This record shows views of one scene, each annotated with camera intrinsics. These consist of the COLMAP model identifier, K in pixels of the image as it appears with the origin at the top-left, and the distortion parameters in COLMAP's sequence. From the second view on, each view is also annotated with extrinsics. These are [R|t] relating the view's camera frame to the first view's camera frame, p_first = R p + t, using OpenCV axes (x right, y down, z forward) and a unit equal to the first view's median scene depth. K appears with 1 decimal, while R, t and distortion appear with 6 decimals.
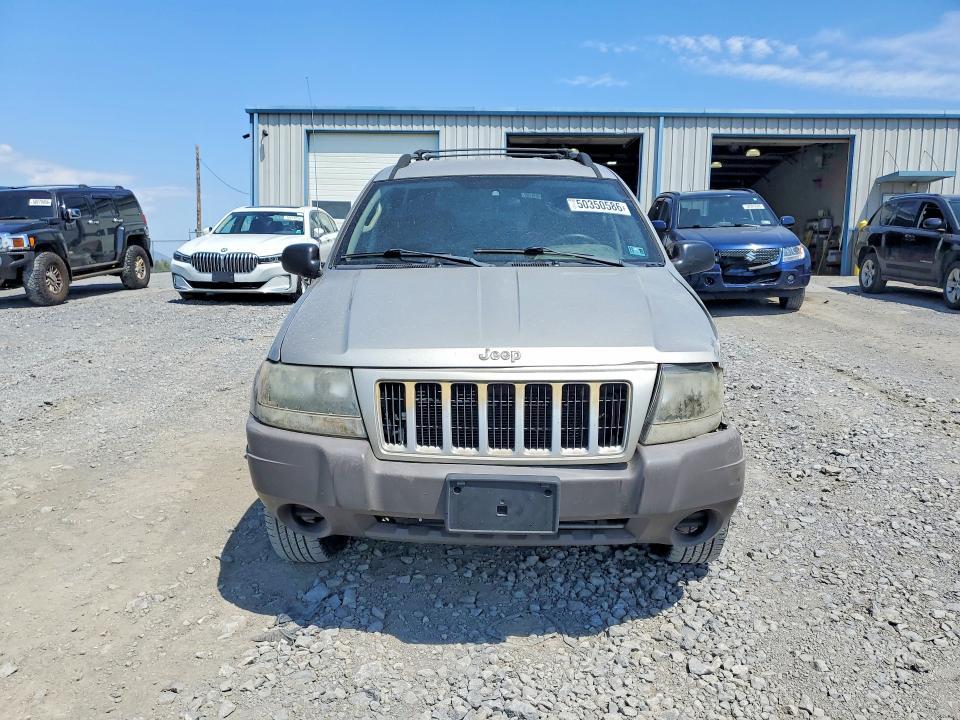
lens RADIAL K [[753.0, 0, 484.0], [0, 753.0, 356.0], [0, 0, 1]] dist [0.013126, -0.003519]
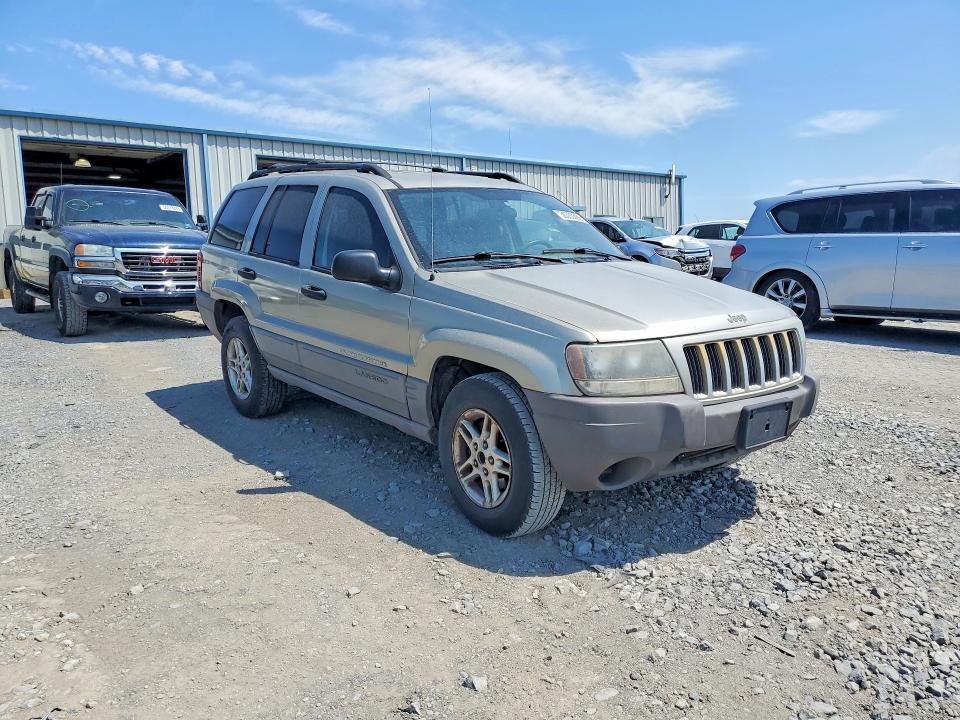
lens RADIAL K [[753.0, 0, 484.2], [0, 753.0, 362.7], [0, 0, 1]] dist [0.013126, -0.003519]
pose [[0.763751, -0.108492, 0.636328, -0.143250], [0.120537, 0.992406, 0.024529, -0.001296], [-0.634157, 0.057967, 0.771028, 0.027886]]
